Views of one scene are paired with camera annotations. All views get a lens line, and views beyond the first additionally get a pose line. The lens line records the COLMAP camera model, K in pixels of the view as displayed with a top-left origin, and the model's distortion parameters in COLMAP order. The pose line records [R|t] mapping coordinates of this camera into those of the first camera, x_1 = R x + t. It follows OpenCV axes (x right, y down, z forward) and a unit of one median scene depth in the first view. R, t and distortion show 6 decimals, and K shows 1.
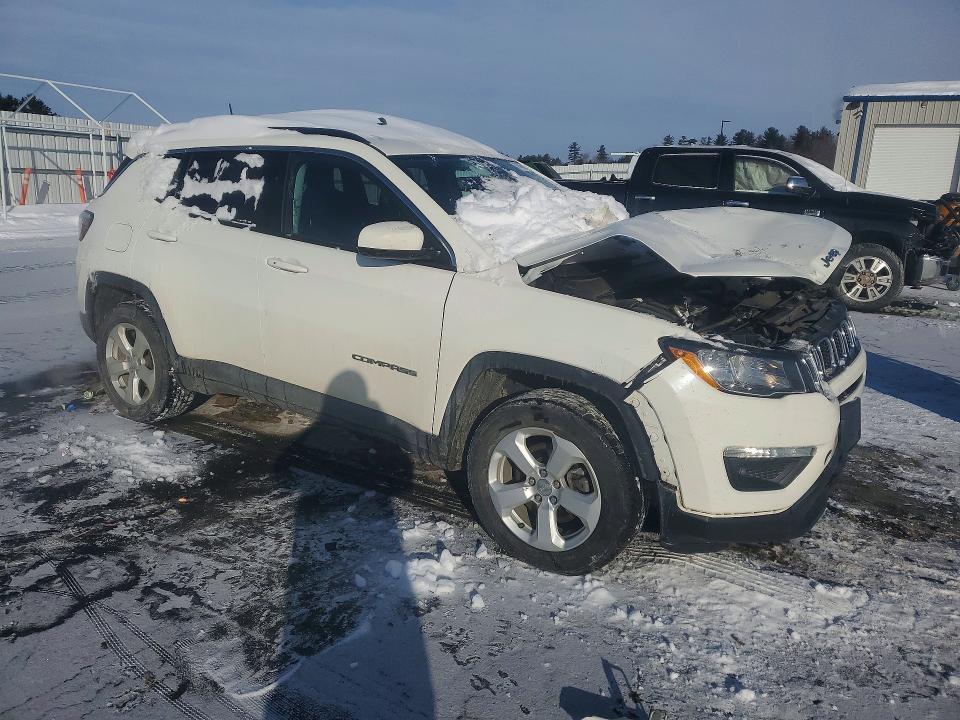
lens RADIAL K [[762.5, 0, 479.1], [0, 762.5, 355.9], [0, 0, 1]] dist [0.012950, 0.013866]
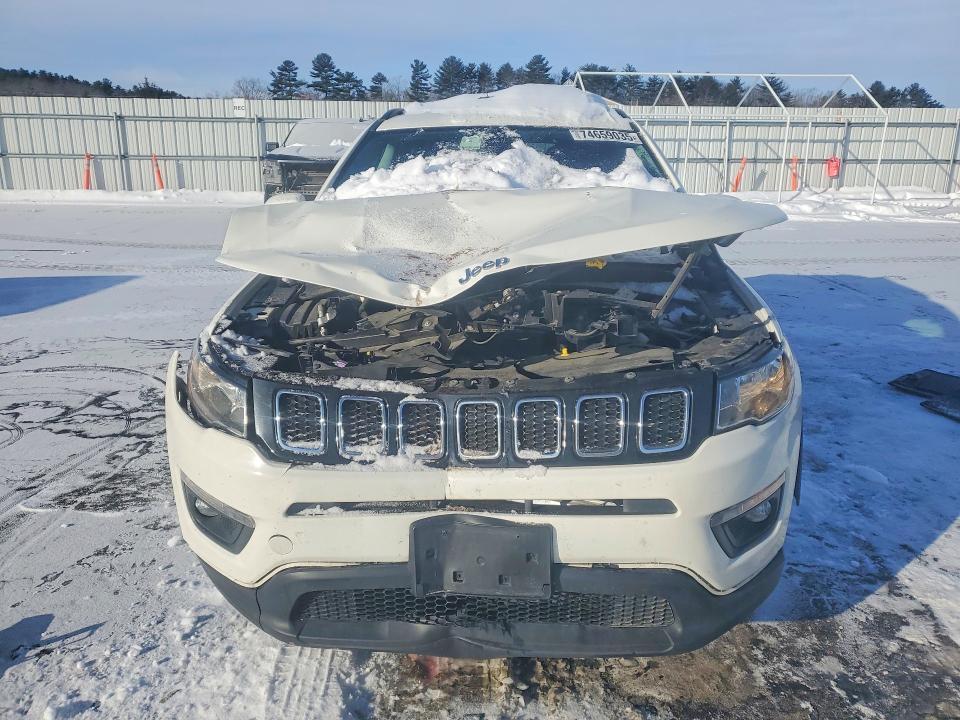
lens RADIAL K [[762.5, 0, 479.3], [0, 762.5, 364.5], [0, 0, 1]] dist [0.012950, 0.013866]
pose [[0.496612, 0.207712, -0.842753, 0.954022], [-0.189658, 0.973449, 0.128164, -0.129392], [0.846998, 0.096187, 0.522821, 0.682382]]
